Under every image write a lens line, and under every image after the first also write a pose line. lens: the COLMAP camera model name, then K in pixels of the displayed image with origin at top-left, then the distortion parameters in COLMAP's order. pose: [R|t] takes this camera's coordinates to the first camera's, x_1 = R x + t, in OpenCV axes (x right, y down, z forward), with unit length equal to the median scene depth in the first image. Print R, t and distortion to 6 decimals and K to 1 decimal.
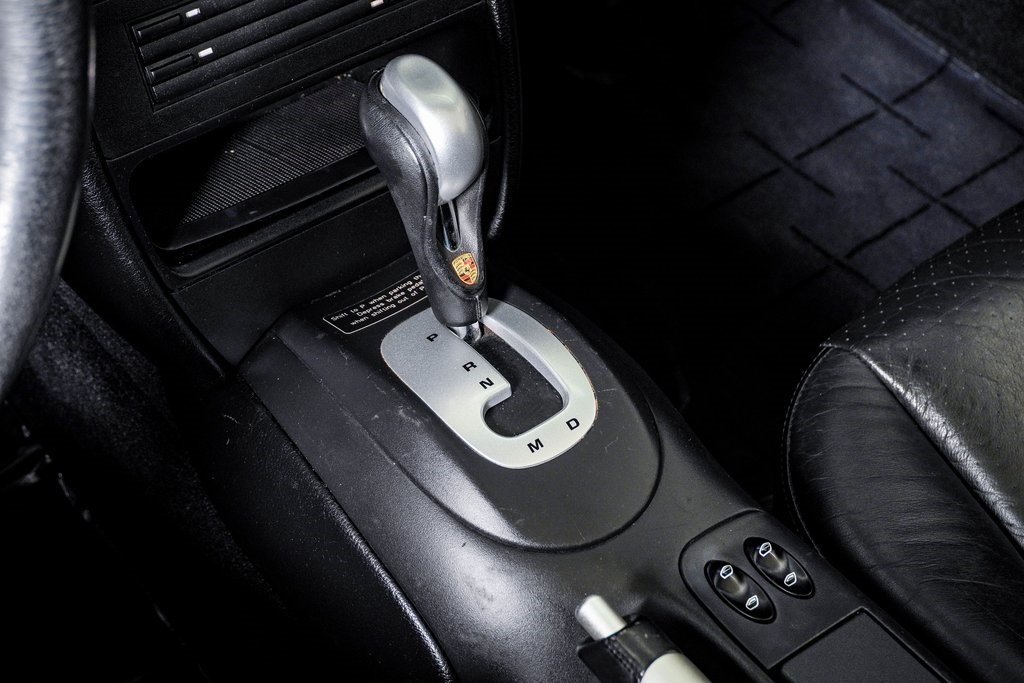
lens RADIAL K [[1677.2, 0, 512.0], [0, 1677.2, 341.5], [0, 0, 1]] dist [0.027560, 0.026961]
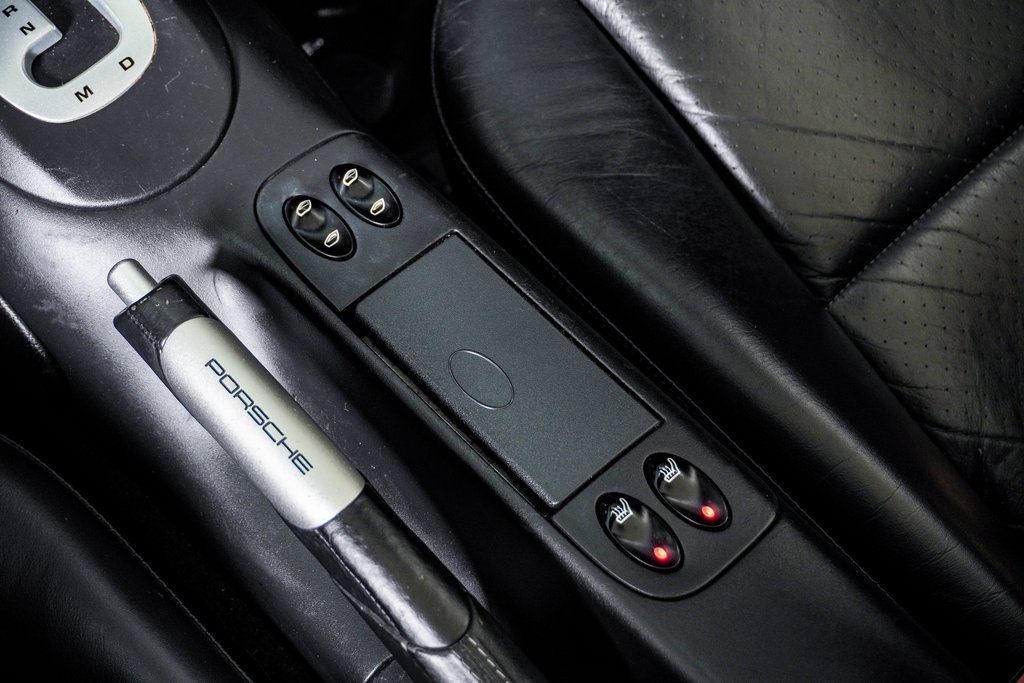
lens RADIAL K [[1677.2, 0, 512.0], [0, 1677.2, 341.5], [0, 0, 1]] dist [0.027560, 0.026961]
pose [[0.992436, -0.106837, -0.060475, 0.281827], [0.119410, 0.954453, 0.273426, -0.031063], [0.028508, -0.278579, 0.959990, 0.091979]]
